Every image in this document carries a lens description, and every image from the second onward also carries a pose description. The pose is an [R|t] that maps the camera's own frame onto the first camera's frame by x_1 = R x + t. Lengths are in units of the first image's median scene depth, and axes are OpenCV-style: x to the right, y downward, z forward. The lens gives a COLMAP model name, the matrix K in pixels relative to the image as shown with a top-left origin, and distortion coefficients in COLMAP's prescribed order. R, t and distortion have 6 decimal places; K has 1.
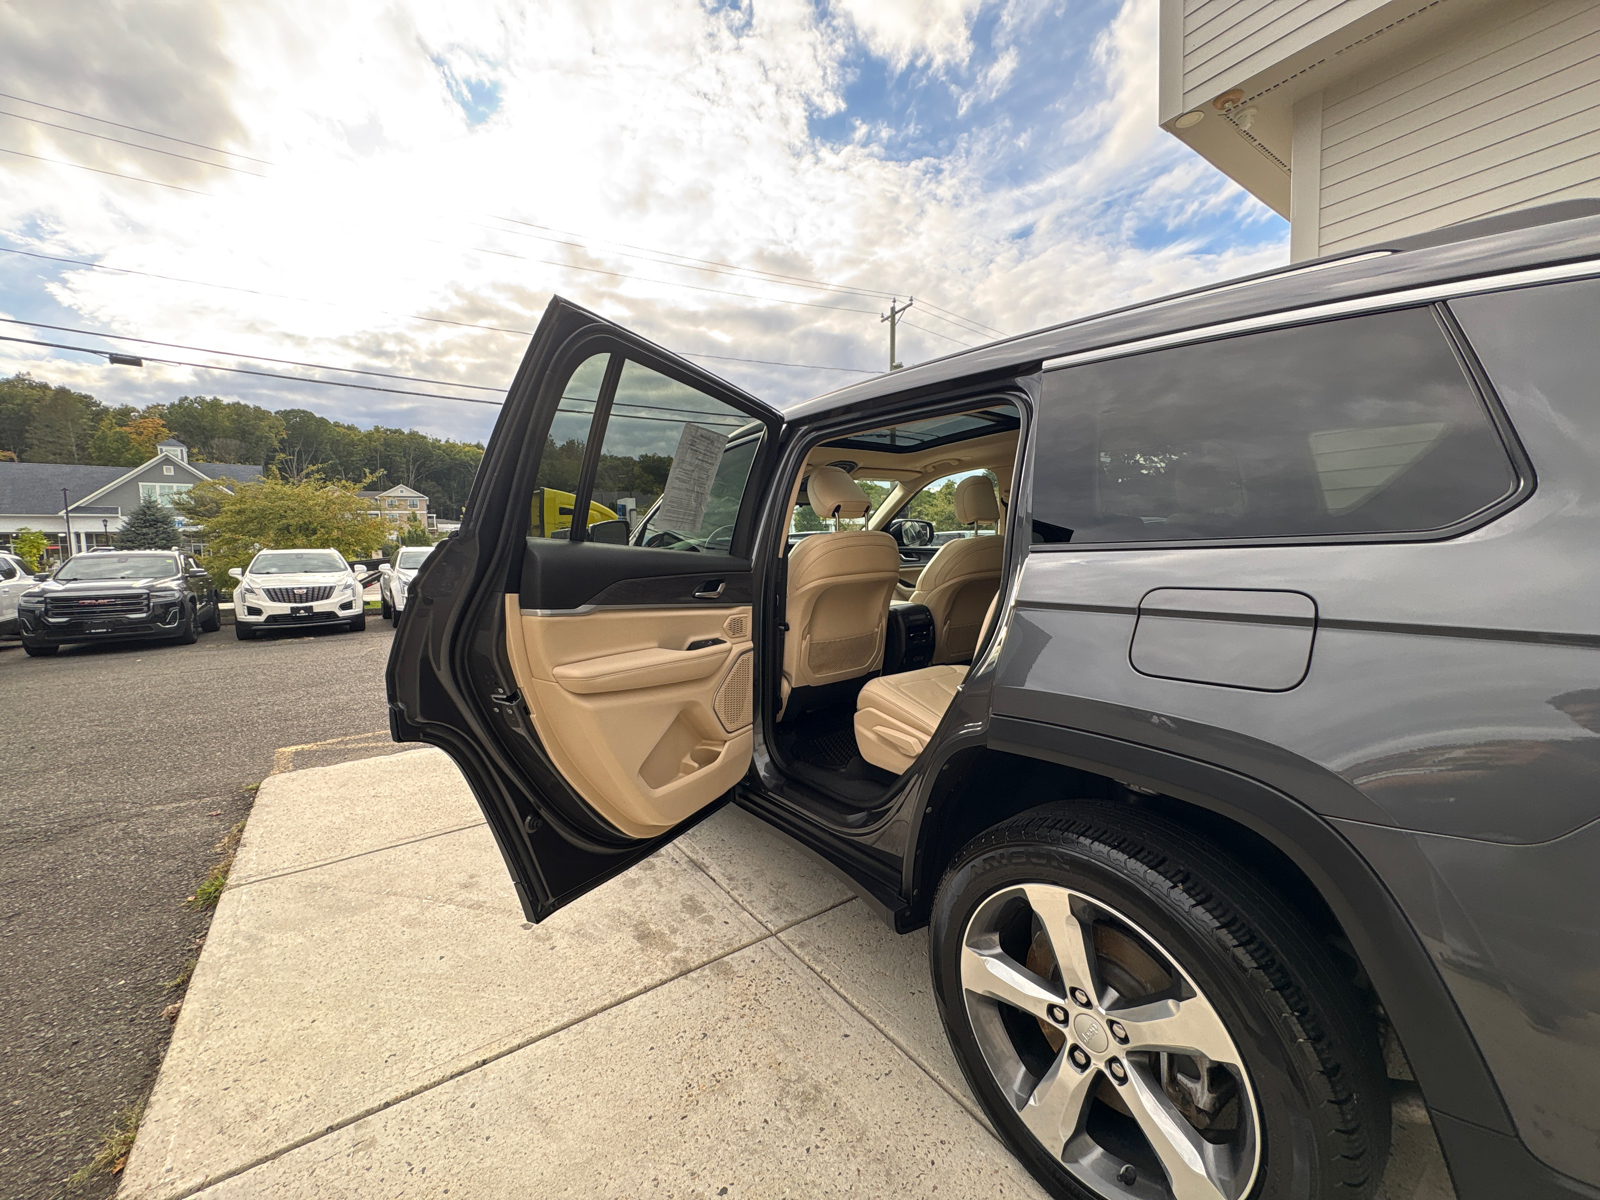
lens RADIAL K [[639.9, 0, 796.3], [0, 639.9, 591.7], [0, 0, 1]] dist [-0.000718, -0.000291]
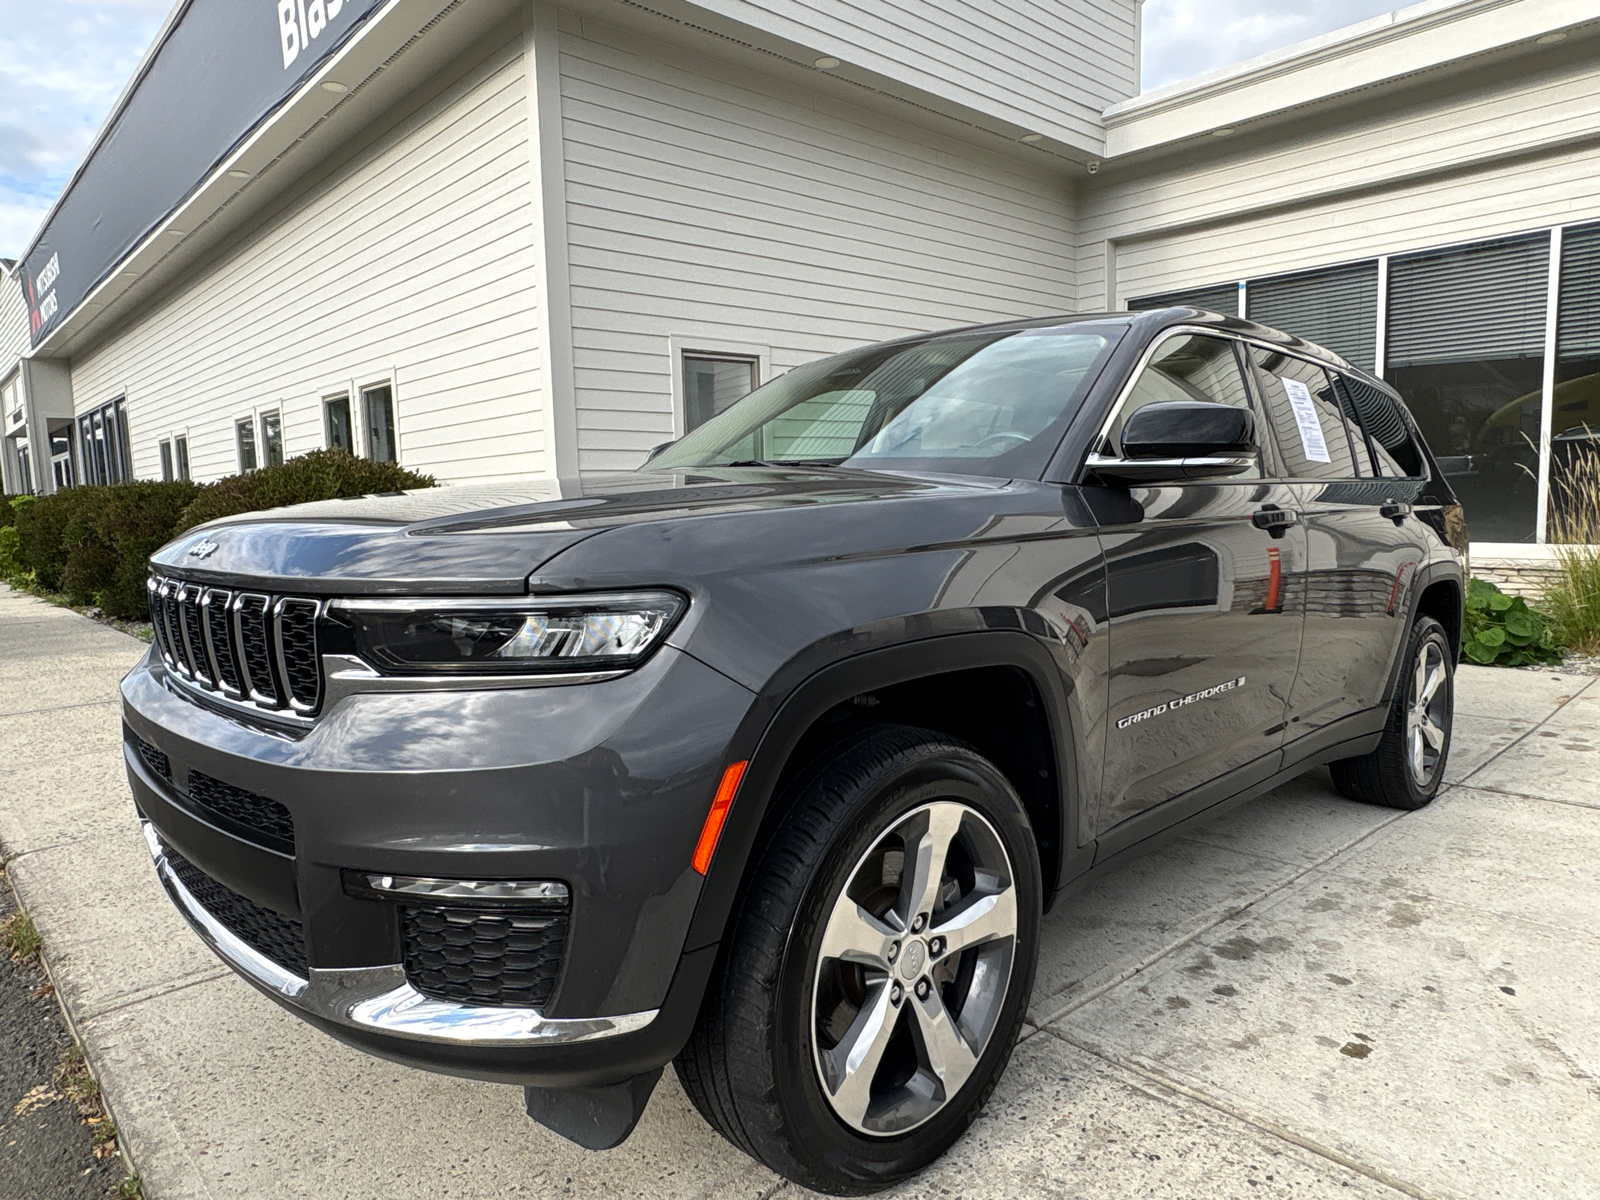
lens RADIAL K [[1013.0, 0, 797.3], [0, 1013.0, 597.7], [0, 0, 1]] dist [-0.000256, 0.001091]
pose [[-0.126324, -0.060113, 0.990166, -1.446674], [0.087943, 0.993553, 0.071538, -0.054364], [-0.988083, 0.096115, -0.120224, 1.929035]]
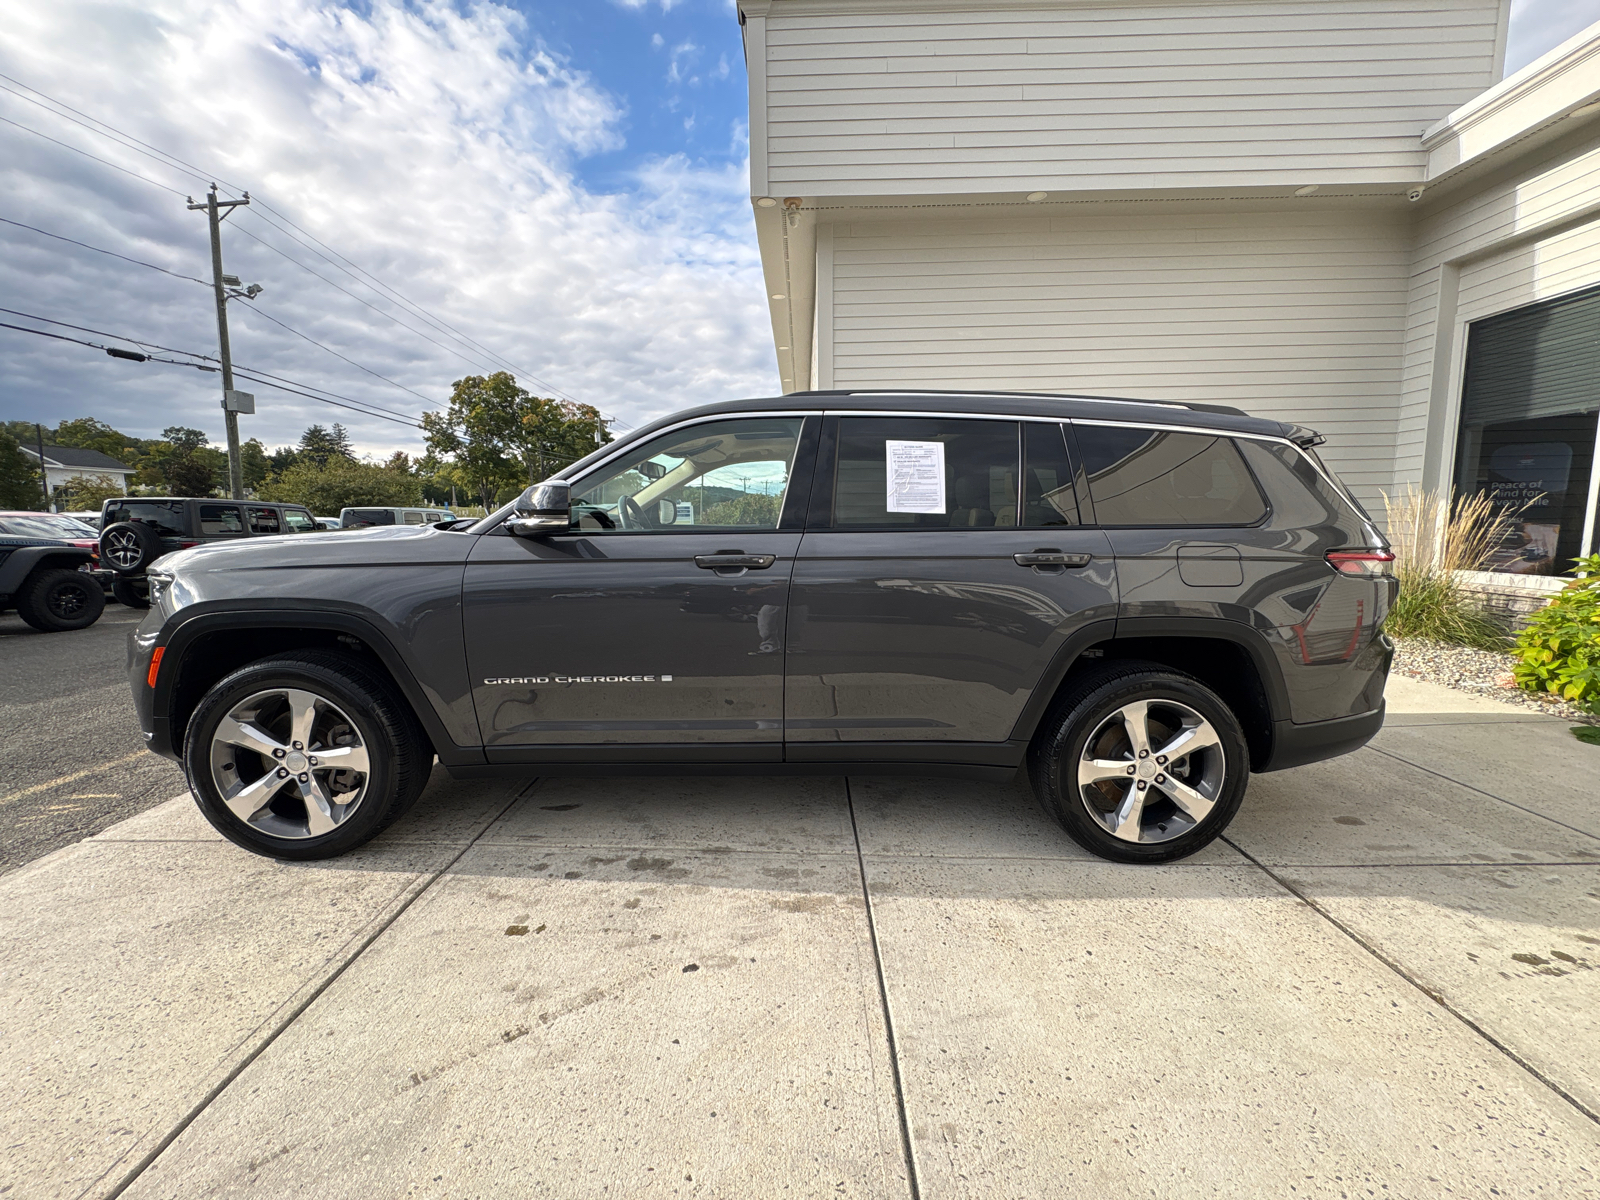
lens RADIAL K [[638.0, 0, 798.1], [0, 638.0, 594.2], [0, 0, 1]] dist [0.000361, -0.000020]
pose [[0.585256, -0.064132, 0.808308, -1.019186], [0.039146, 0.997940, 0.050834, -0.003362], [-0.809903, 0.001891, 0.586561, 0.409284]]
